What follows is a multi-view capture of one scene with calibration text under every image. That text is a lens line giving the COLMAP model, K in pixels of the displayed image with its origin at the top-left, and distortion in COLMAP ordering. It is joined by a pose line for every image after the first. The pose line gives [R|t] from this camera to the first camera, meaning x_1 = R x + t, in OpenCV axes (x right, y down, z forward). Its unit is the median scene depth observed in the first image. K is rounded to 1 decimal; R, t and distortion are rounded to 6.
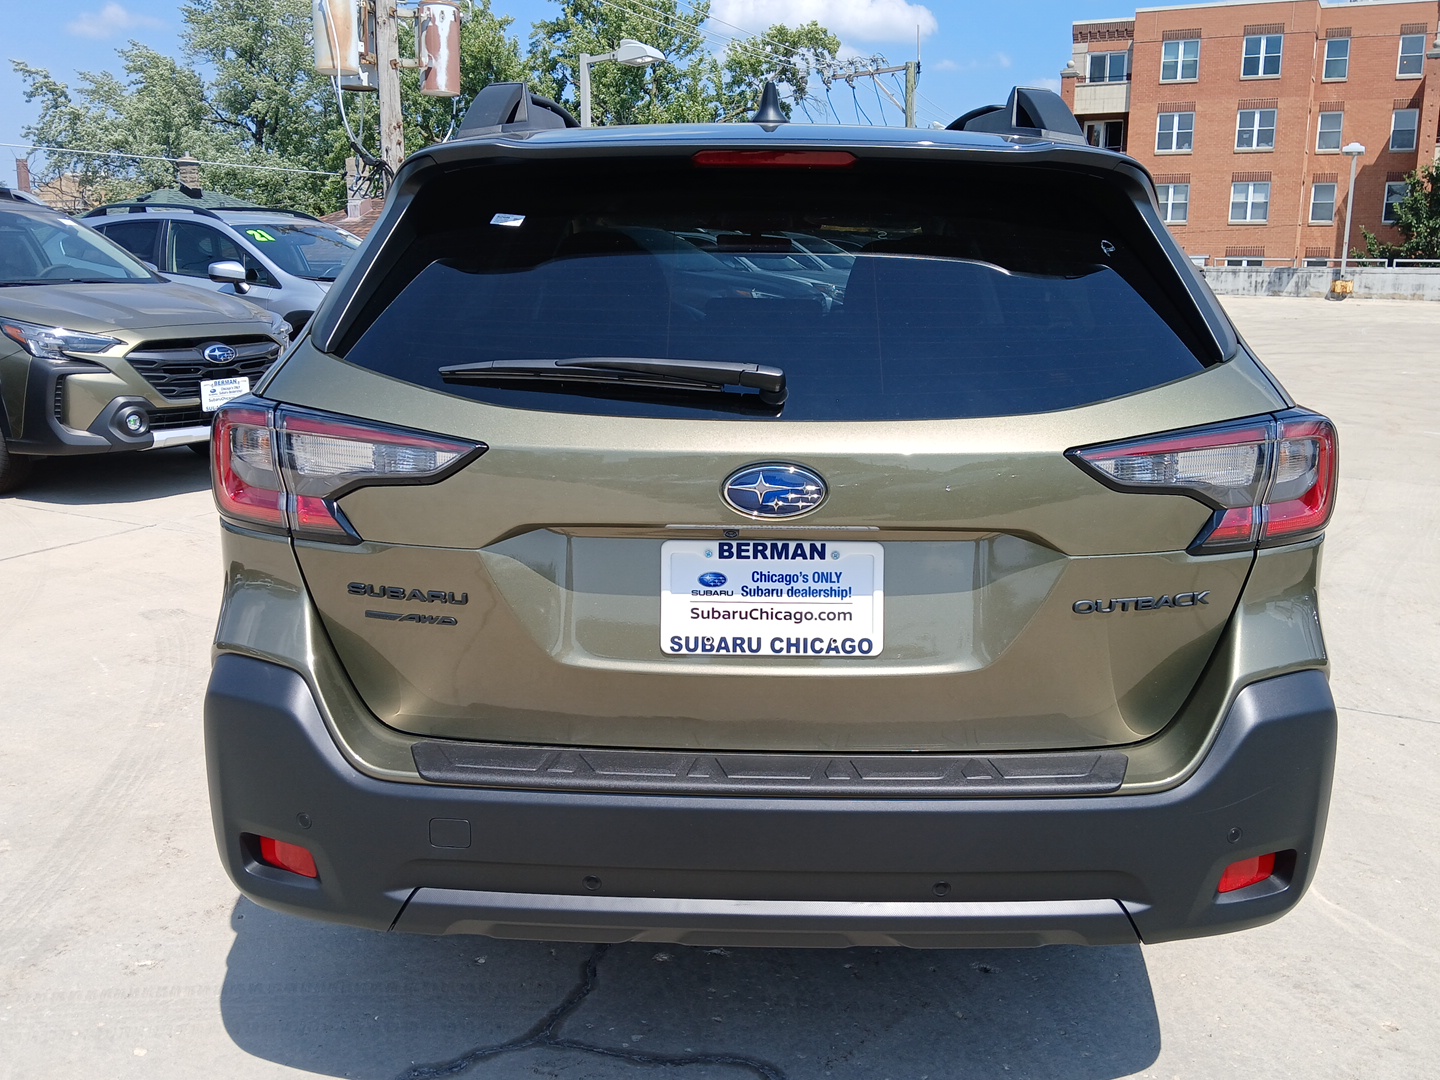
lens RADIAL K [[1308.5, 0, 720.0], [0, 1308.5, 540.0], [0, 0, 1]] dist [0.025163, -0.078274]
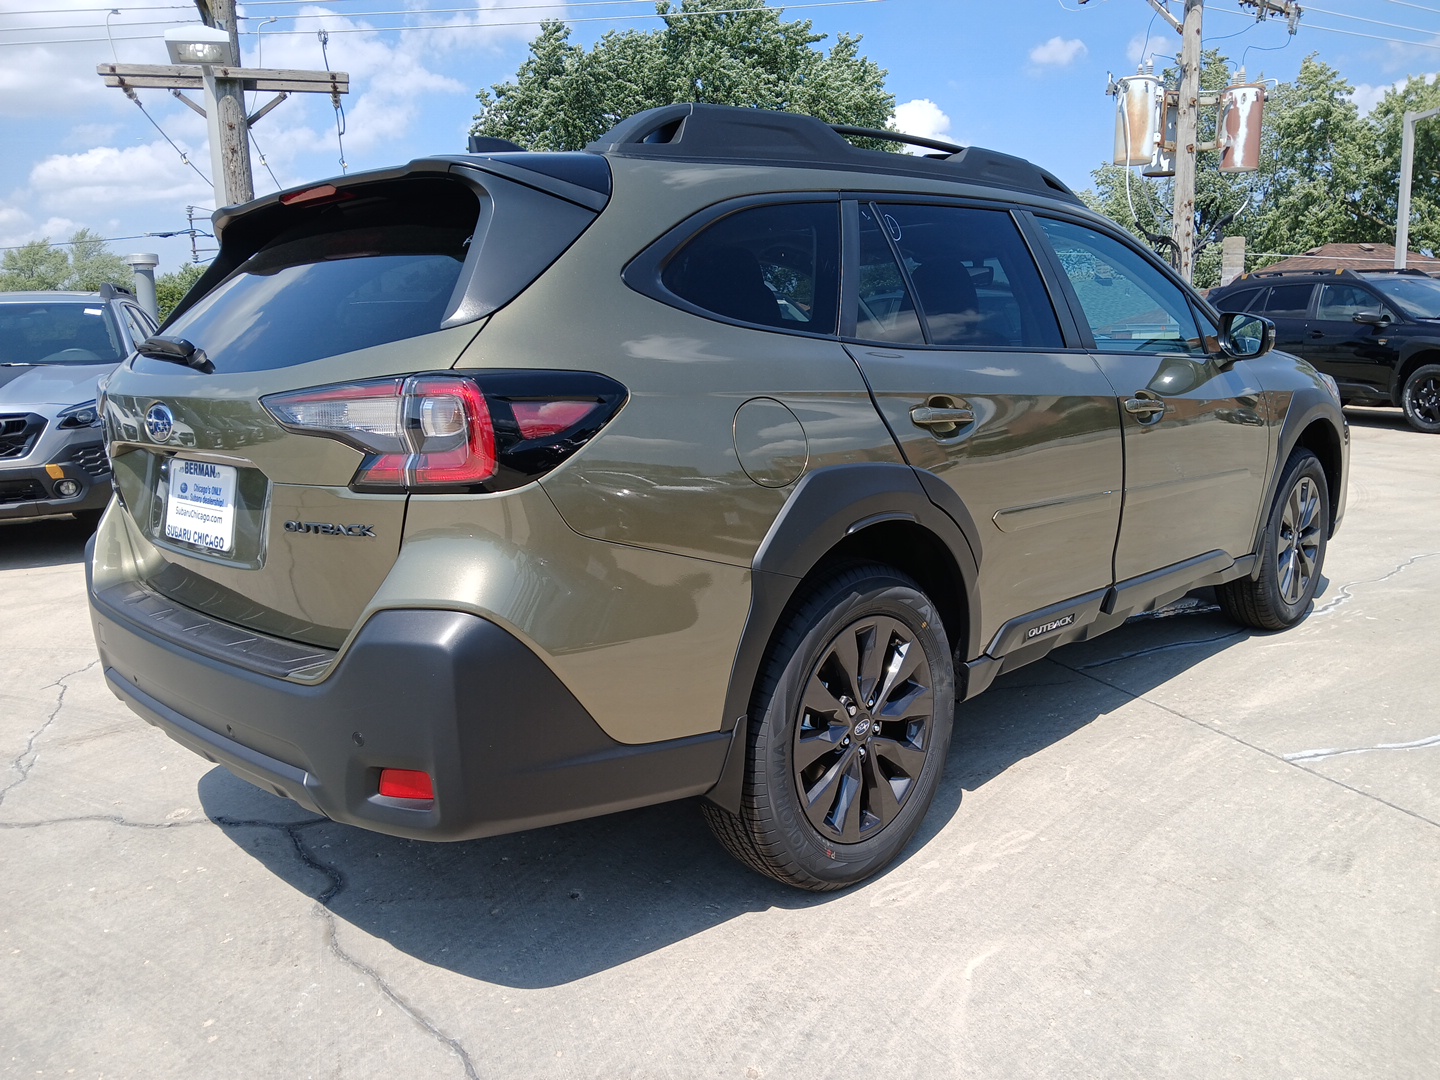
lens RADIAL K [[1136.0, 0, 720.0], [0, 1136.0, 540.0], [0, 0, 1]] dist [0.010739, -0.052647]
pose [[0.725943, 0.093544, -0.681364, 0.148987], [-0.117679, 0.992991, 0.010949, 0.000527], [0.677612, 0.072234, 0.731863, 0.057953]]
